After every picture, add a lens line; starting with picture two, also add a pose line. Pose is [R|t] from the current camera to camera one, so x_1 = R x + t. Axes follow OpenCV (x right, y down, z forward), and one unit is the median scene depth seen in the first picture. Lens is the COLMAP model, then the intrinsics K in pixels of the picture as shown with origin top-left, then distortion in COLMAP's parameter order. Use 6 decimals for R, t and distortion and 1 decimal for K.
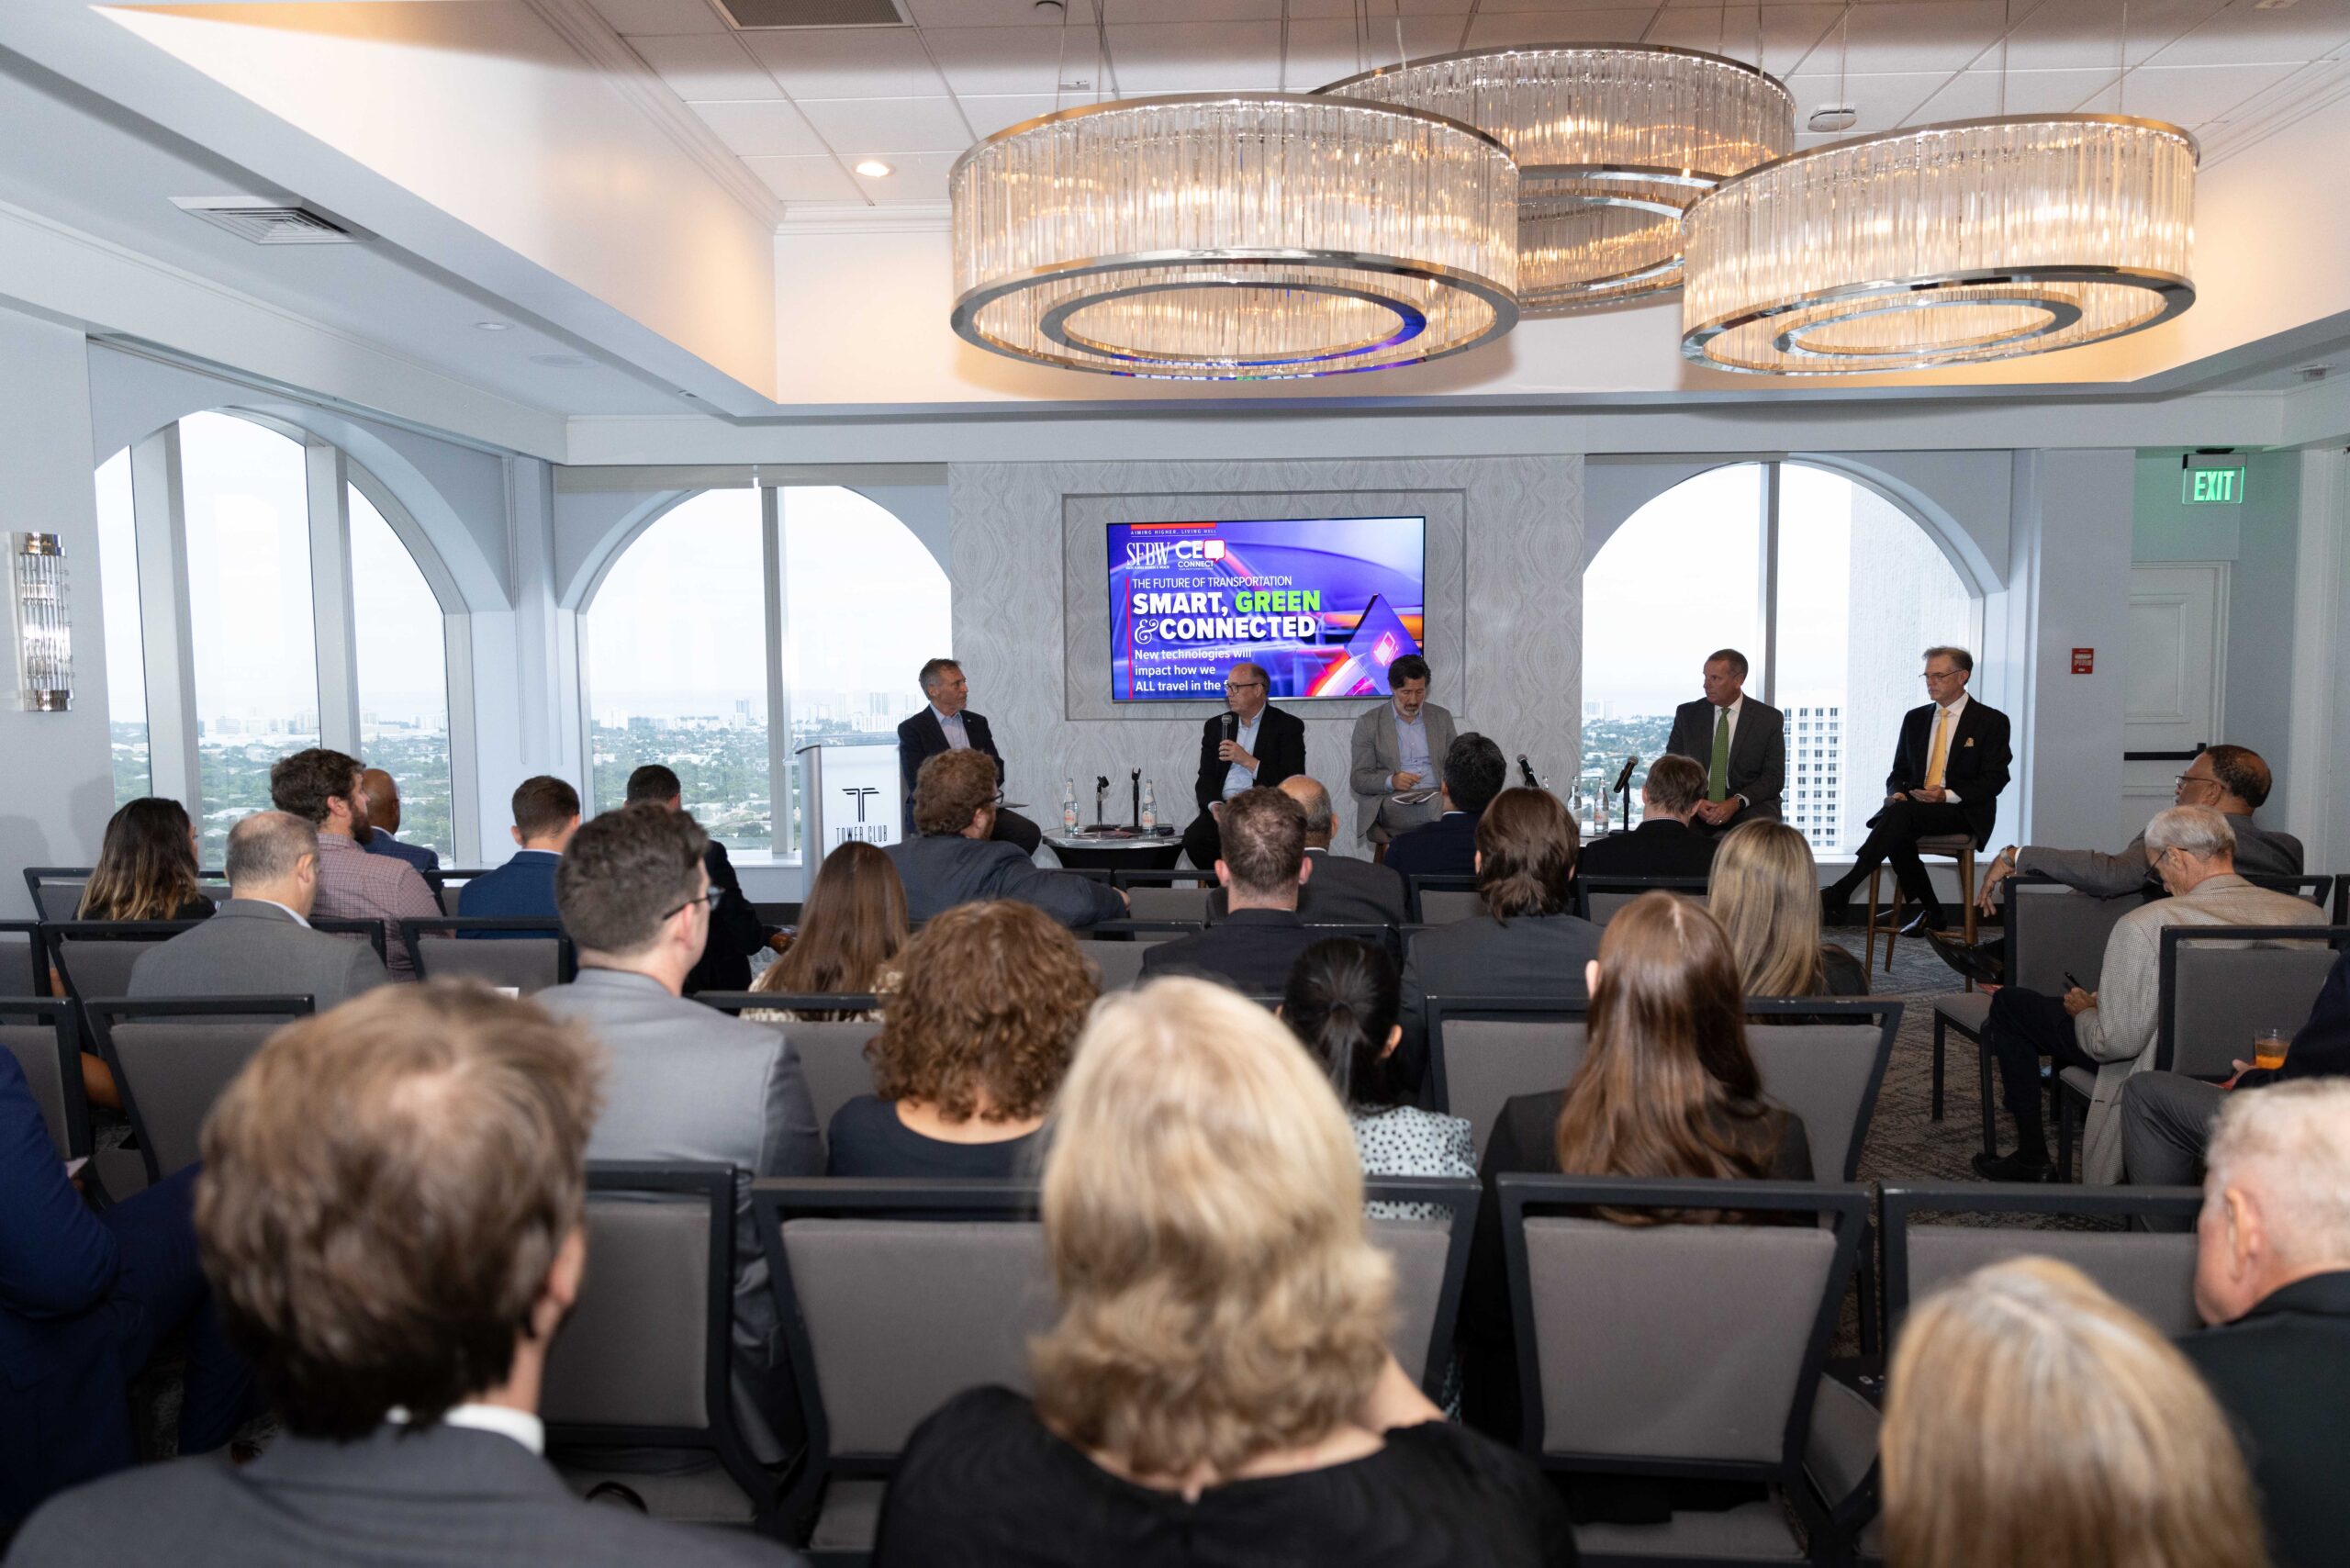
lens RADIAL K [[1583.9, 0, 1220.2], [0, 1583.9, 779.7], [0, 0, 1]] dist [0.005802, -0.002508]
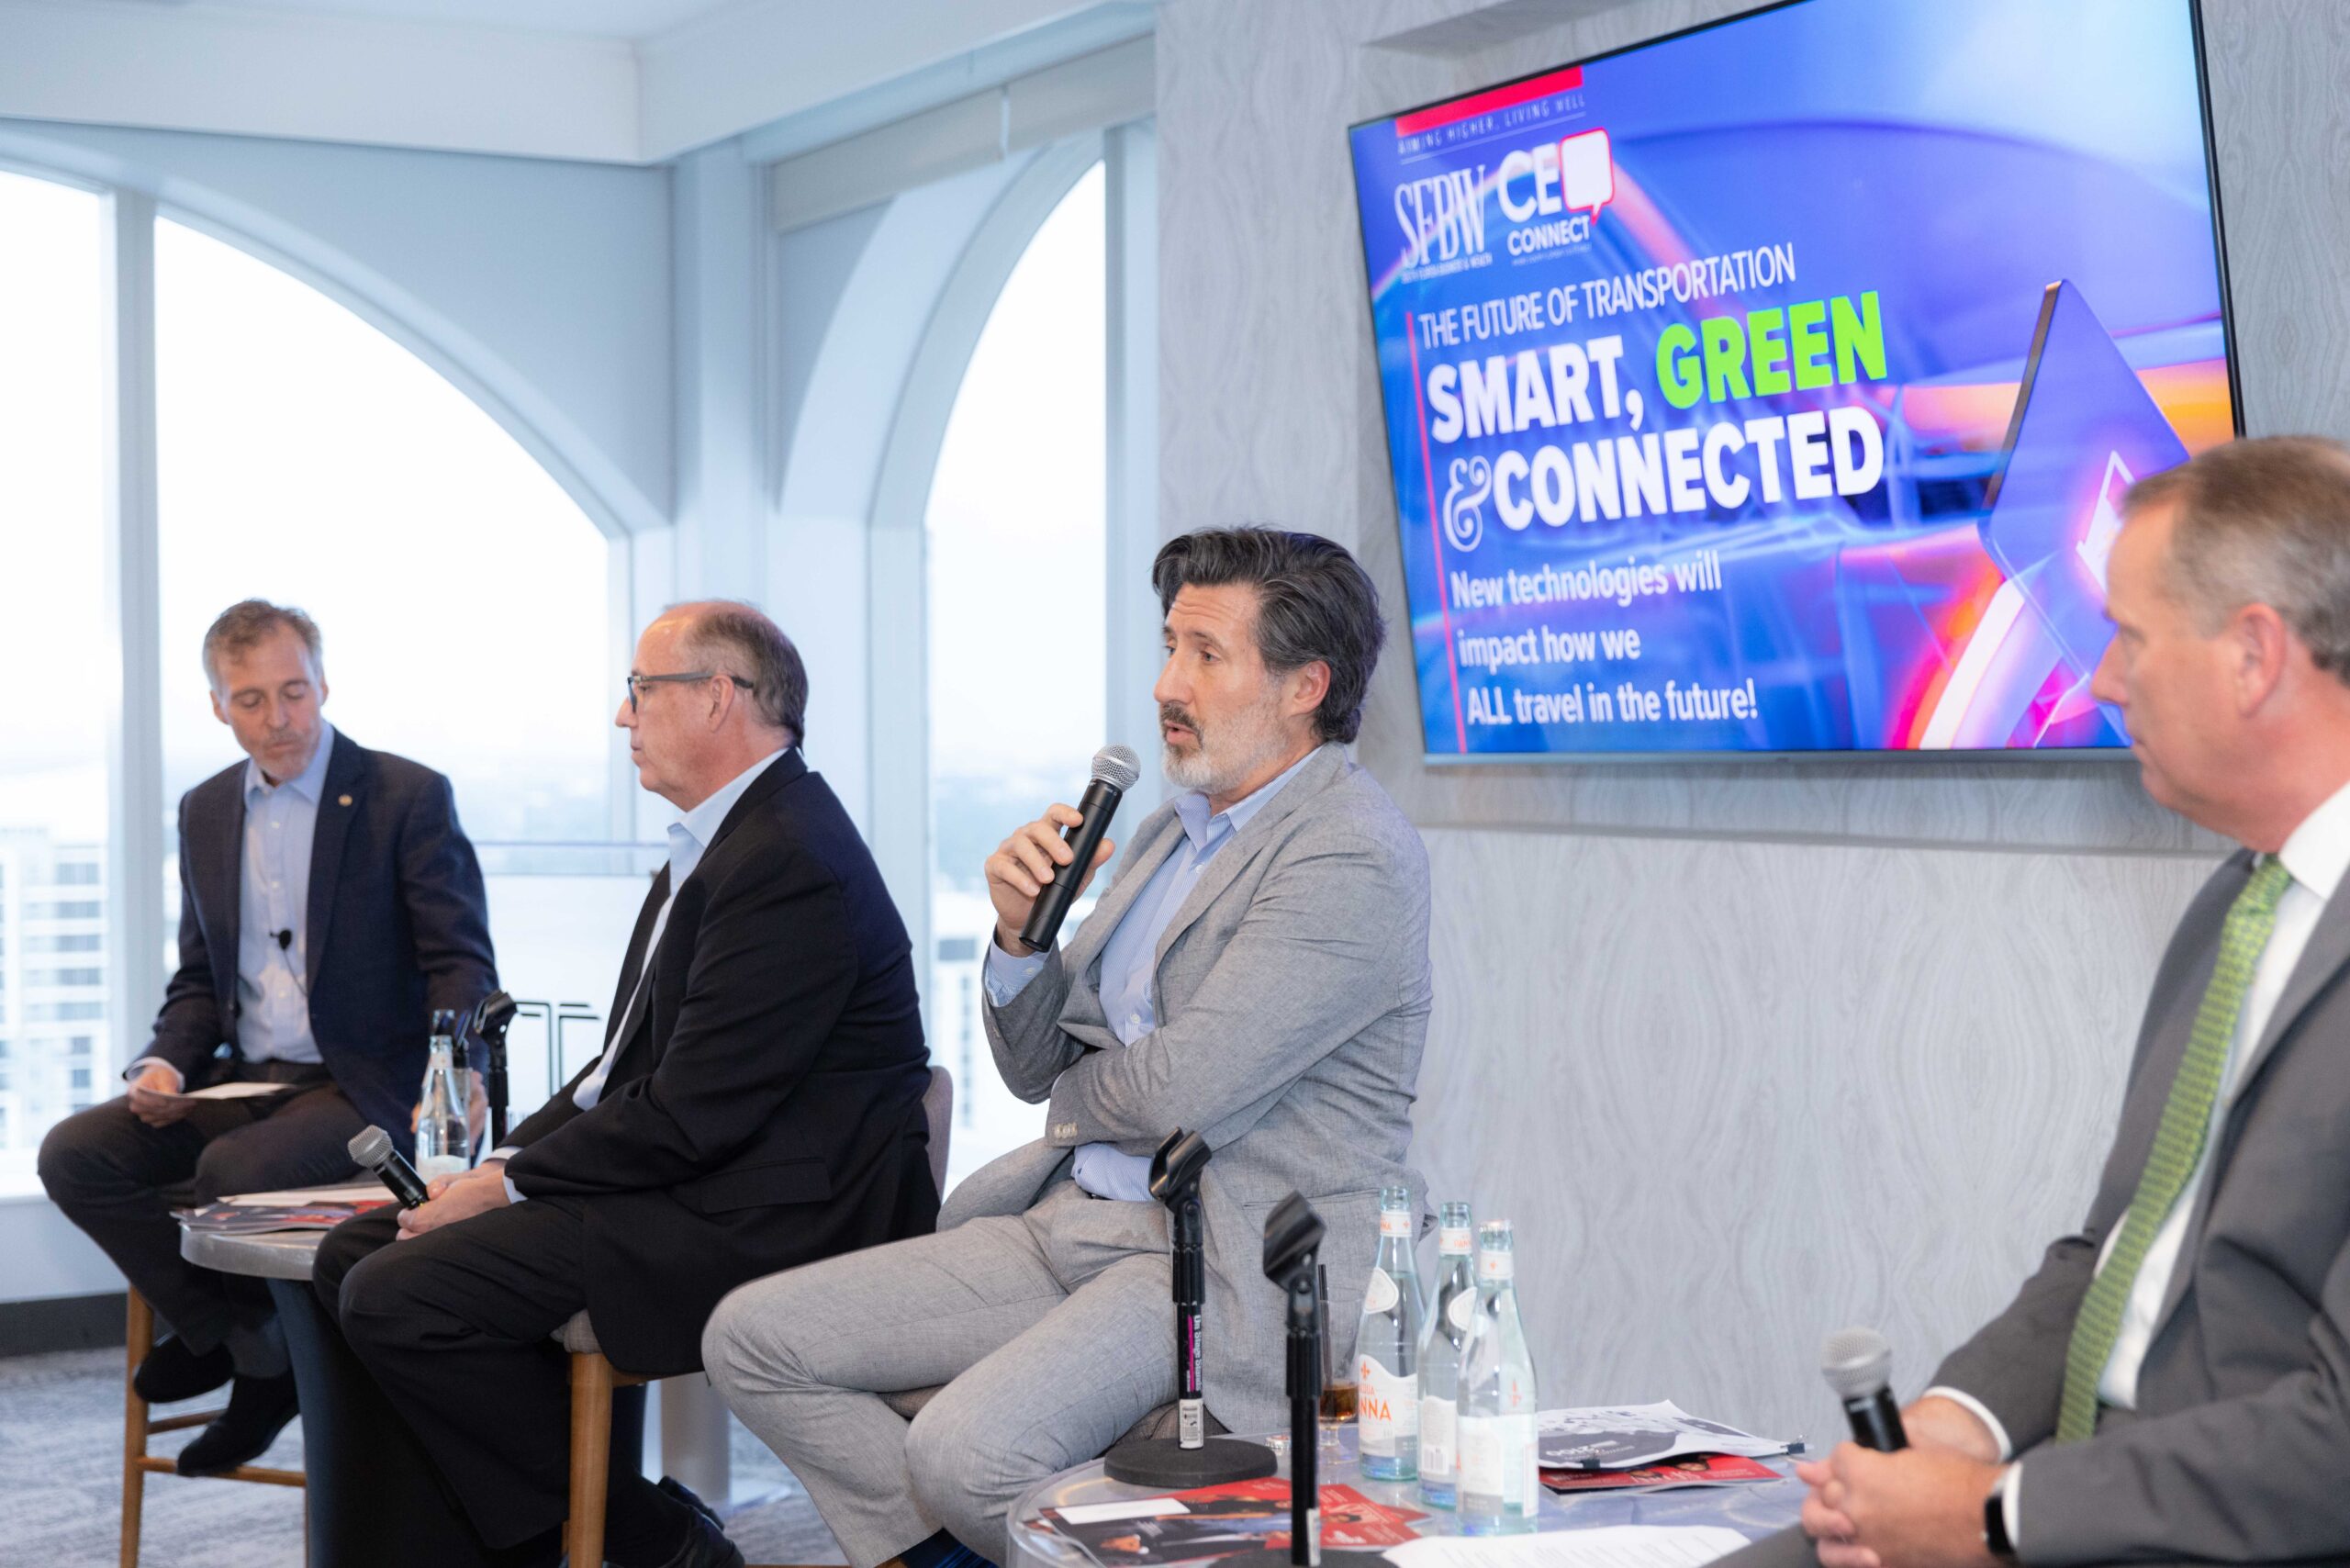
lens RADIAL K [[3594.5, 0, 1153.0], [0, 3594.5, 762.1], [0, 0, 1]] dist [0.142539, 0.000000]
pose [[0.531808, 0.016269, -0.846708, 0.451928], [-0.059122, 0.998089, -0.017956, -0.035046], [0.844798, 0.059608, 0.531754, 0.629636]]
